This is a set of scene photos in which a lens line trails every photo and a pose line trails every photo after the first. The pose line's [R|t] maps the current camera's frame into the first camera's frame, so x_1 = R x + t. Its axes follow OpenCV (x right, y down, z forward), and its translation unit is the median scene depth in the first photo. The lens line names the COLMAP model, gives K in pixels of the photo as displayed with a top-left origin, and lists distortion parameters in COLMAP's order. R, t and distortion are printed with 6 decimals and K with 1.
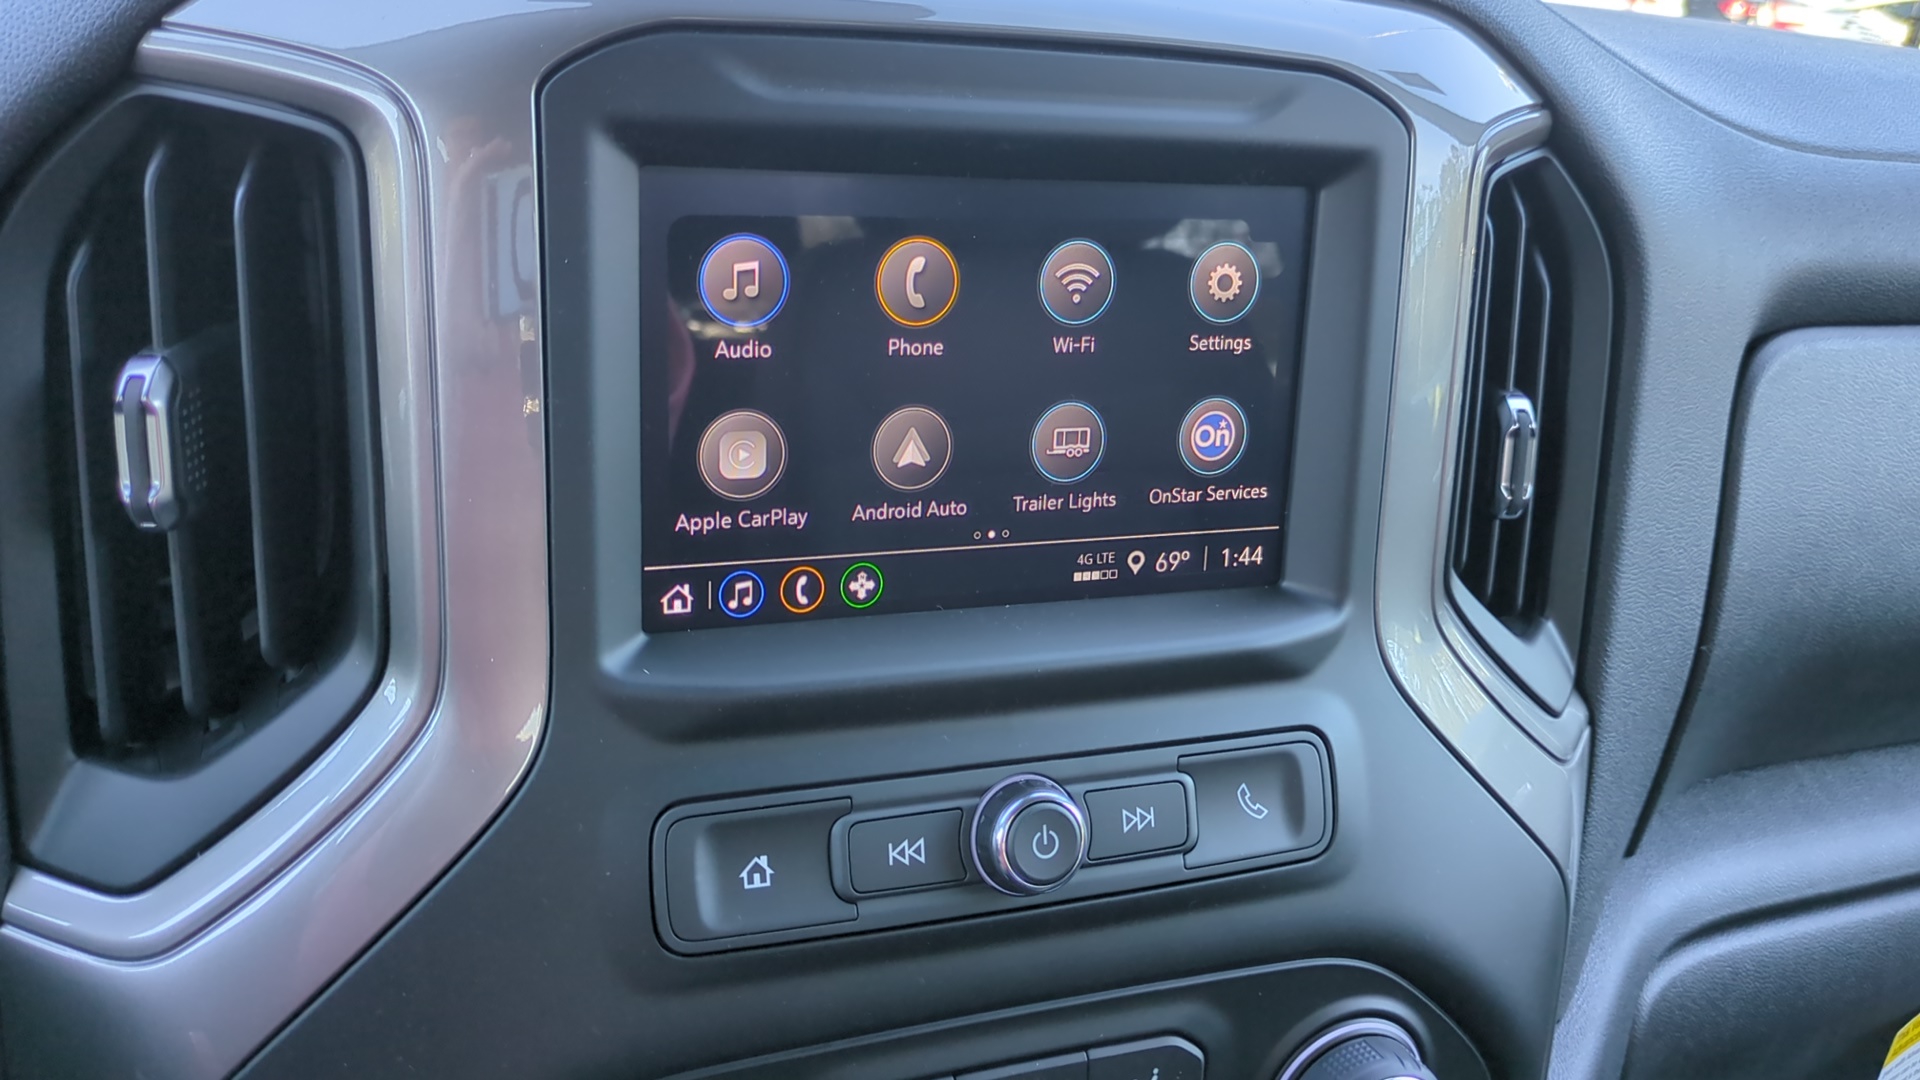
lens RADIAL K [[1634.6, 0, 960.0], [0, 1634.6, 540.0], [0, 0, 1]] dist [0.051201, -0.134879]
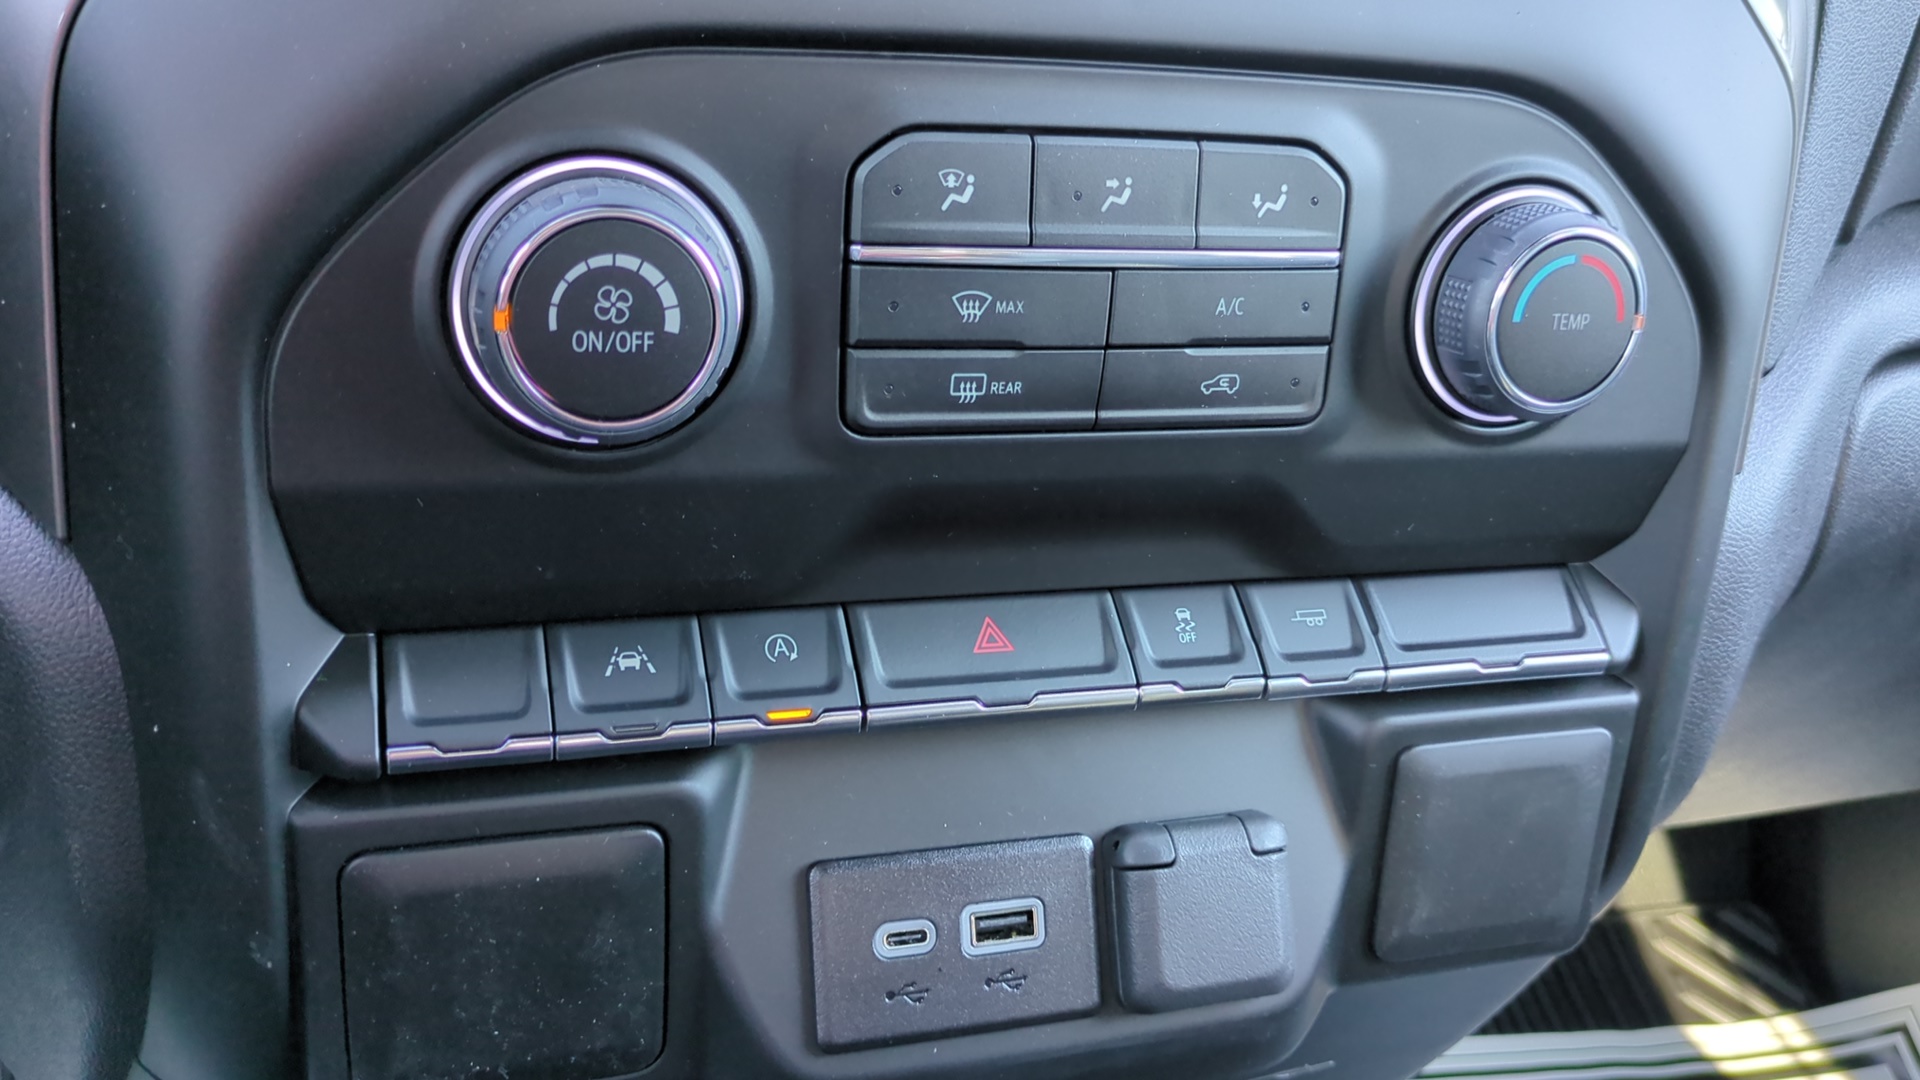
lens RADIAL K [[1634.6, 0, 960.0], [0, 1634.6, 540.0], [0, 0, 1]] dist [0.051201, -0.134879]
pose [[0.997789, 0.019418, -0.063556, 0.015664], [-0.018030, 0.999588, 0.022340, 0.487662], [0.063964, -0.021145, 0.997728, 0.190089]]
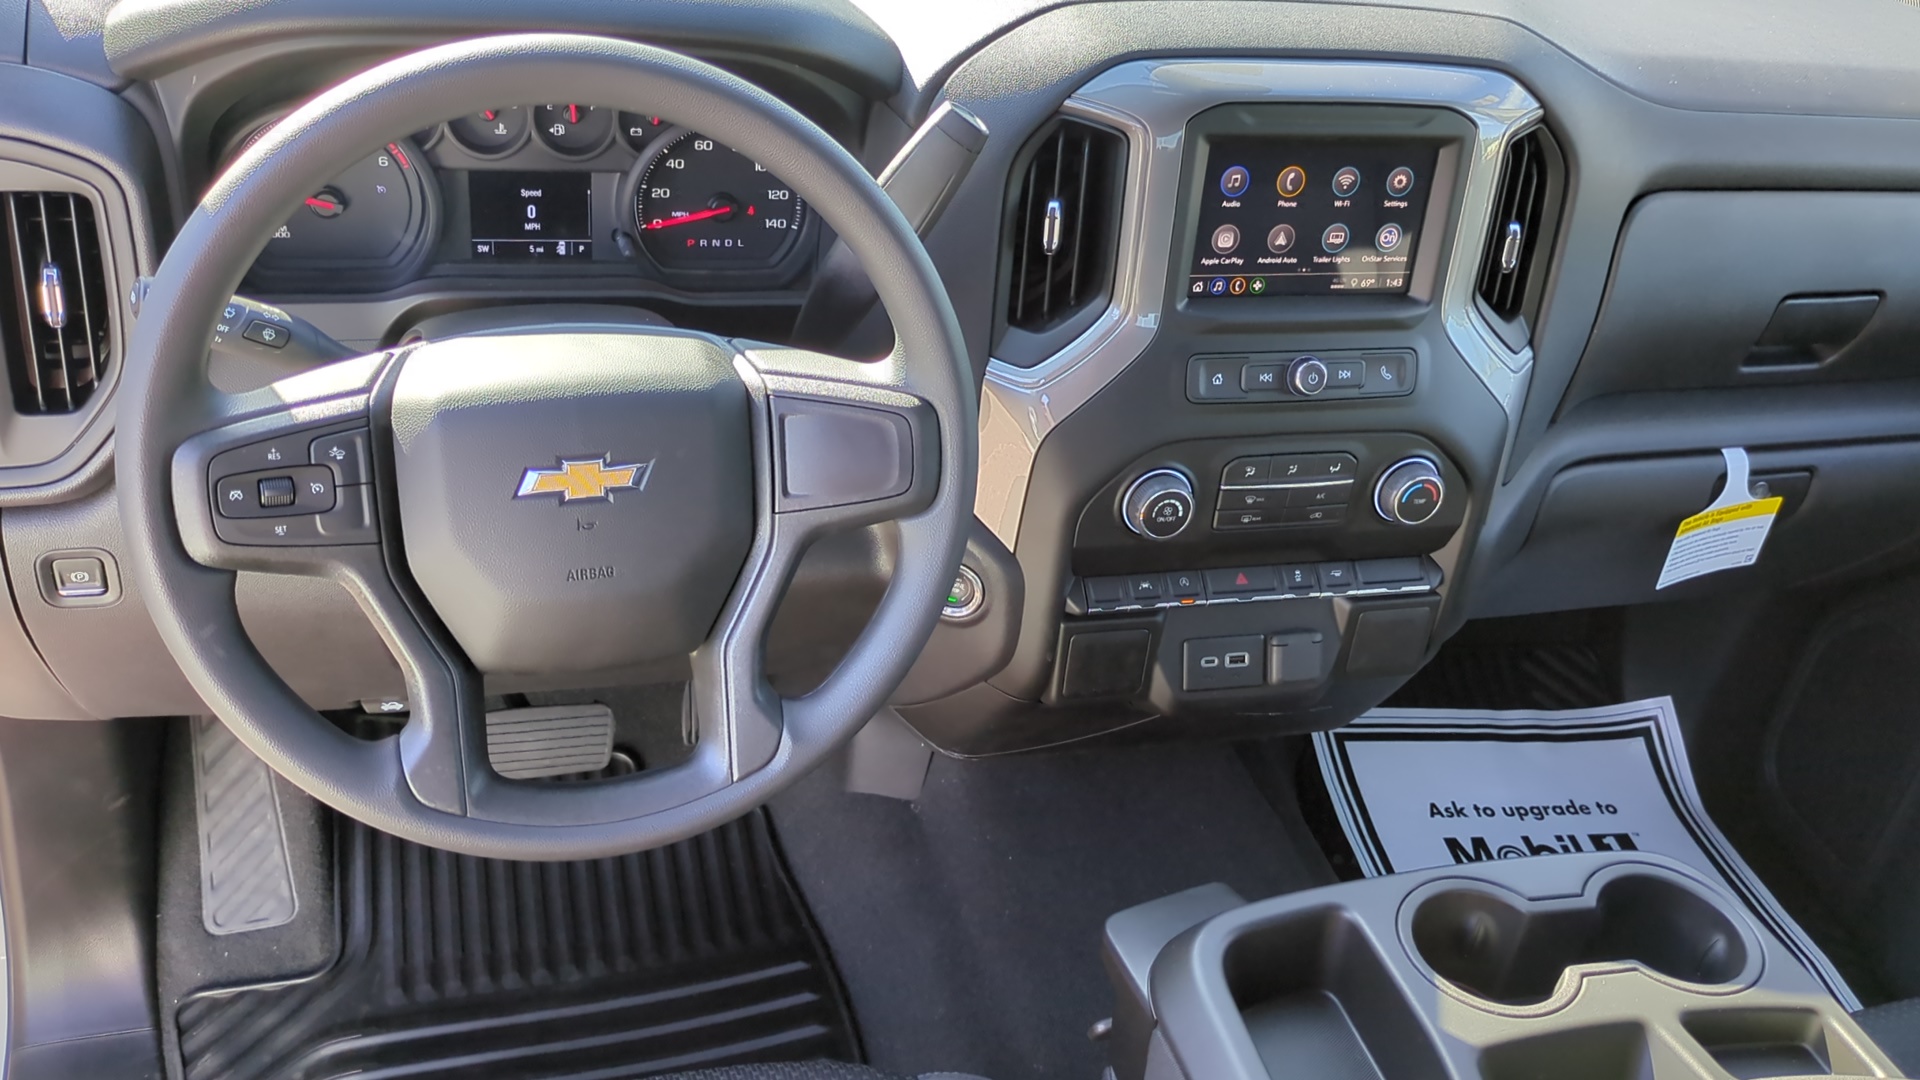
lens RADIAL K [[1634.6, 0, 960.0], [0, 1634.6, 540.0], [0, 0, 1]] dist [0.051201, -0.134879]
pose [[0.992990, 0.087210, -0.079784, -0.298205], [-0.067558, 0.972626, 0.222338, -0.136565], [0.096990, -0.215389, 0.971700, -1.869232]]
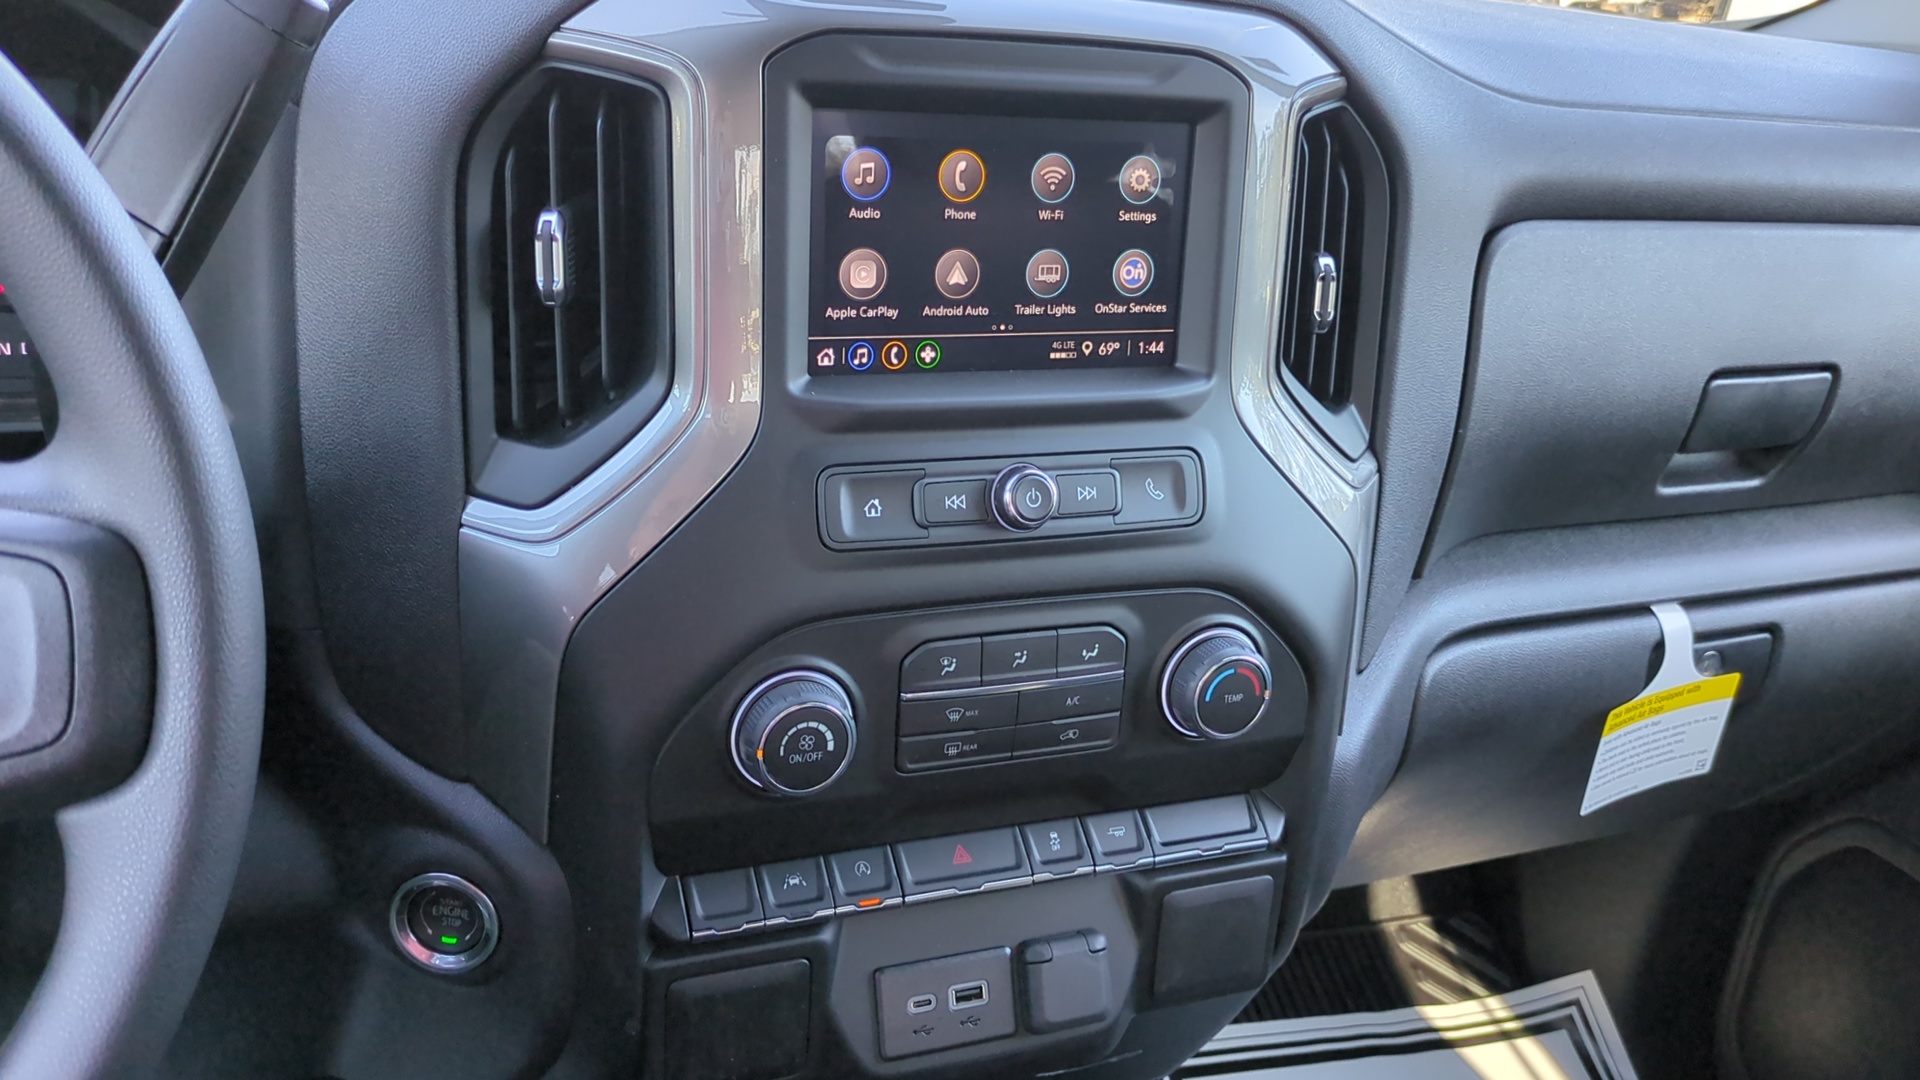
lens RADIAL K [[1634.6, 0, 960.0], [0, 1634.6, 540.0], [0, 0, 1]] dist [0.051201, -0.134879]
pose [[0.999821, 0.000554, 0.018895, -0.056449], [-0.001128, 0.999539, 0.030353, 0.164733], [-0.018869, -0.030369, 0.999361, -0.704878]]
